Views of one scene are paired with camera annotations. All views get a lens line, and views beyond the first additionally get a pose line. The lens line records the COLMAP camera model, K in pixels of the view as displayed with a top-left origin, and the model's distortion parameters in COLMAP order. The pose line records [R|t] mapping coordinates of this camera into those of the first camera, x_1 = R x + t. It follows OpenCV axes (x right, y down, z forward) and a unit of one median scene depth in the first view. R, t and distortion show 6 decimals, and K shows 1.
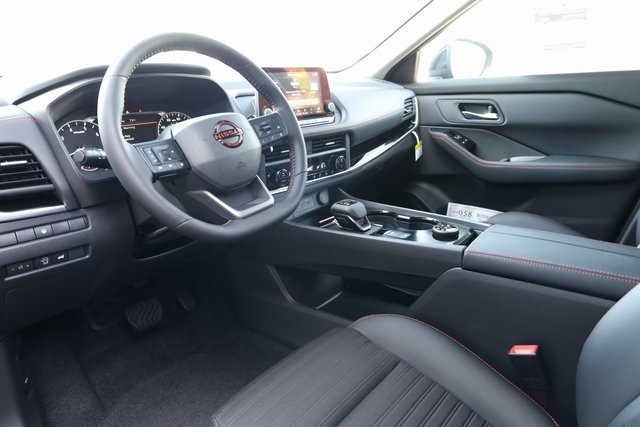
lens RADIAL K [[439.5, 0, 320.0], [0, 439.5, 213.5], [0, 0, 1]] dist [-0.028961, 0.003463]
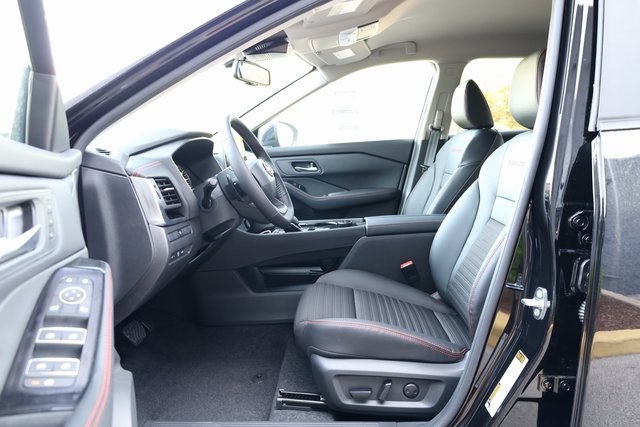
lens RADIAL K [[424.2, 0, 320.0], [0, 424.2, 213.5], [0, 0, 1]] dist [-0.025979, -0.002500]
pose [[0.813858, -0.088775, 0.574242, -0.844583], [0.178769, 0.978581, -0.102079, 0.166444], [-0.552881, 0.185735, 0.812296, -0.398767]]
